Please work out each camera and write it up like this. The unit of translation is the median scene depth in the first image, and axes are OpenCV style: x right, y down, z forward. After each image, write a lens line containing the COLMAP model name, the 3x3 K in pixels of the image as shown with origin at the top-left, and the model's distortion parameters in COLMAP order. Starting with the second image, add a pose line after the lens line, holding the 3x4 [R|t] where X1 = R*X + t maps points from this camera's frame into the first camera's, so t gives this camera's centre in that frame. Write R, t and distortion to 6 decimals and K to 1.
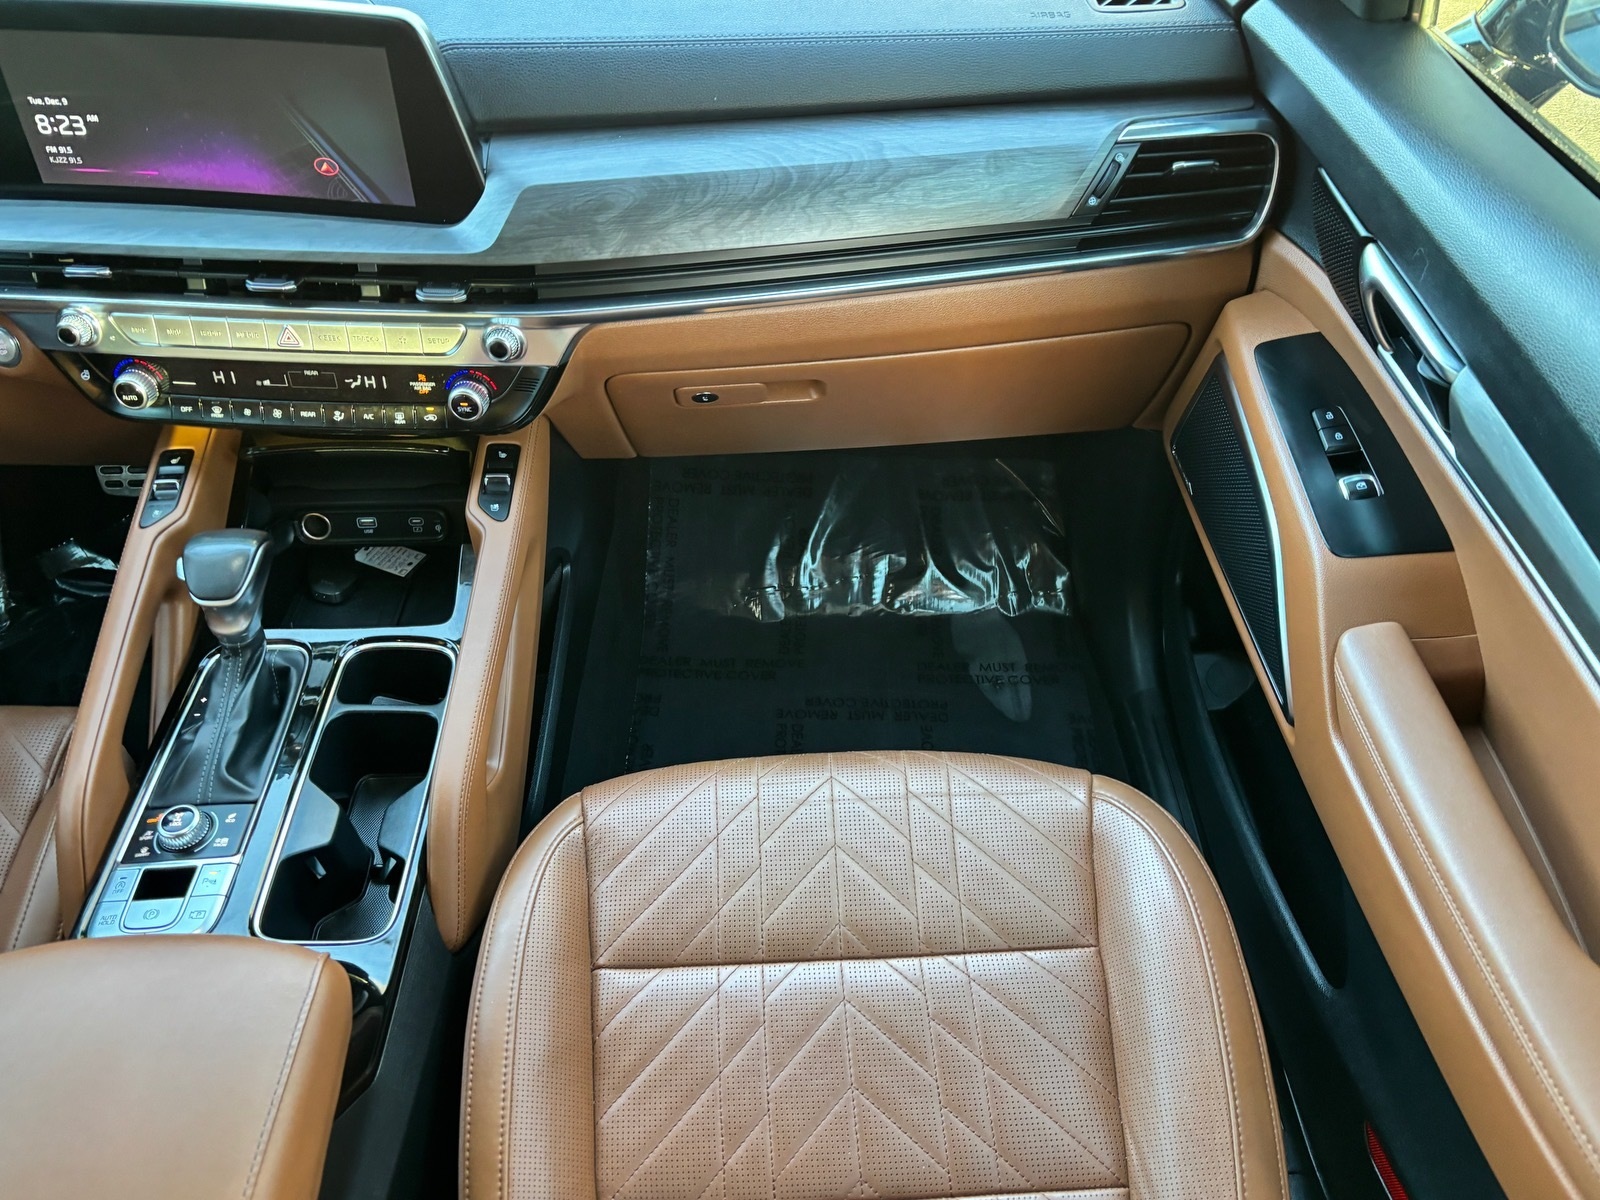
lens RADIAL K [[1249.7, 0, 805.4], [0, 1249.7, 609.6], [0, 0, 1]] dist [0.045677, -0.050963]
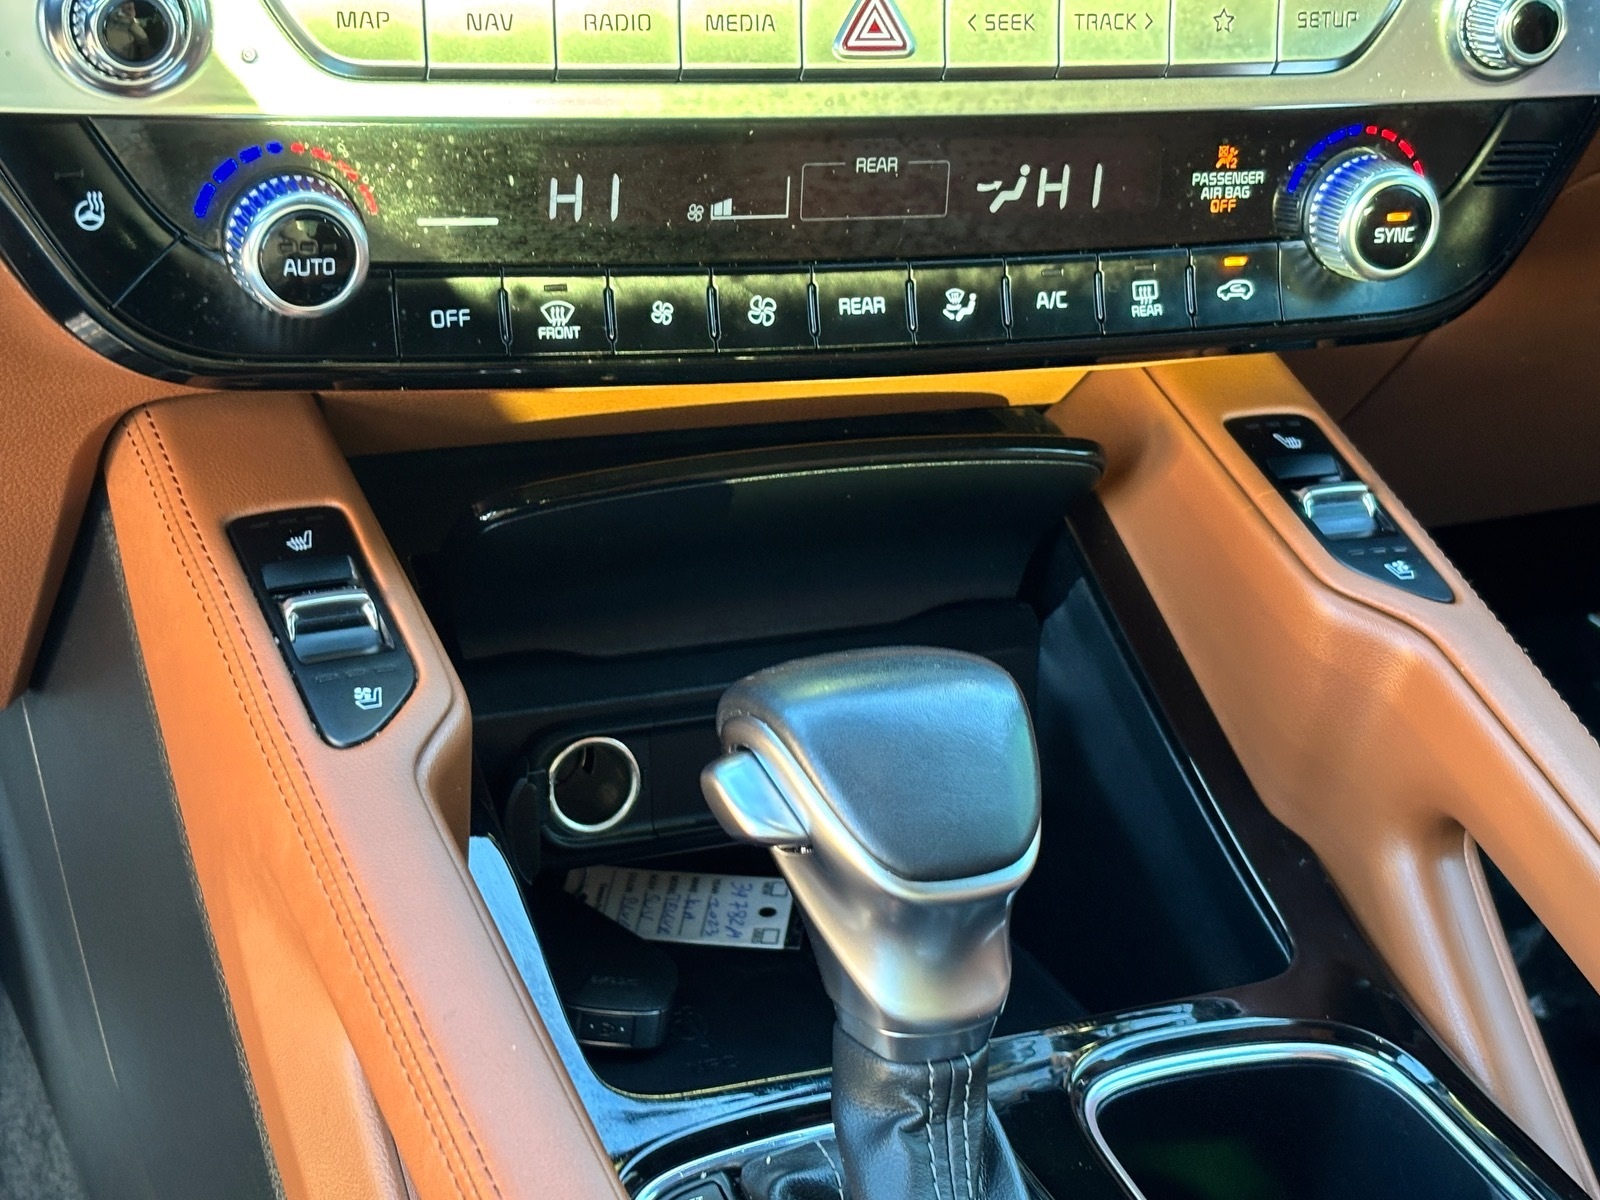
lens RADIAL K [[2804.1, 0, 760.9], [0, 2804.1, 608.3], [0, 0, 1]] dist [0.153637, 0.000000]
pose [[0.923113, -0.089396, 0.373994, -0.707507], [0.188878, 0.952598, -0.238501, 0.070224], [-0.334945, 0.290803, 0.896240, 0.456714]]
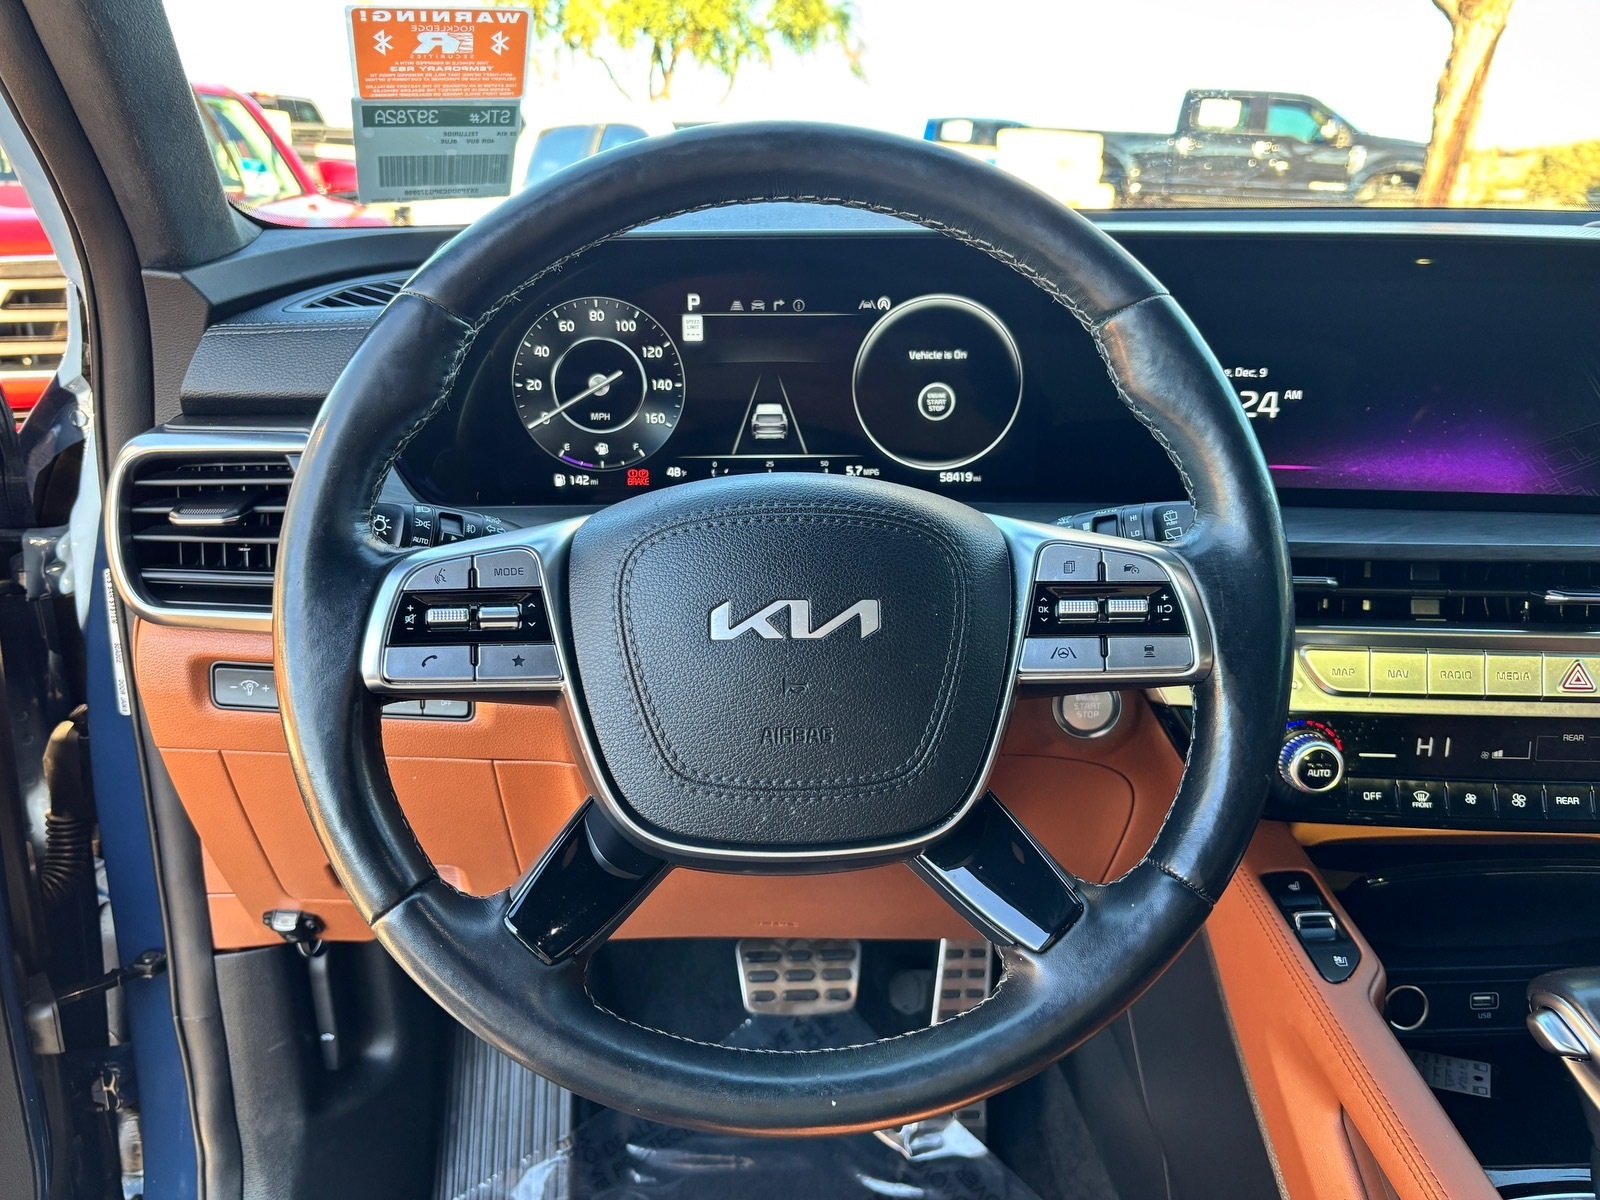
lens RADIAL K [[1249.7, 0, 794.5], [0, 1249.7, 621.4], [0, 0, 1]] dist [0.045677, -0.050963]
pose [[0.999422, 0.004782, 0.033666, -0.862070], [0.011216, 0.888294, -0.459139, 0.061363], [-0.032101, 0.459251, 0.887726, 0.408950]]
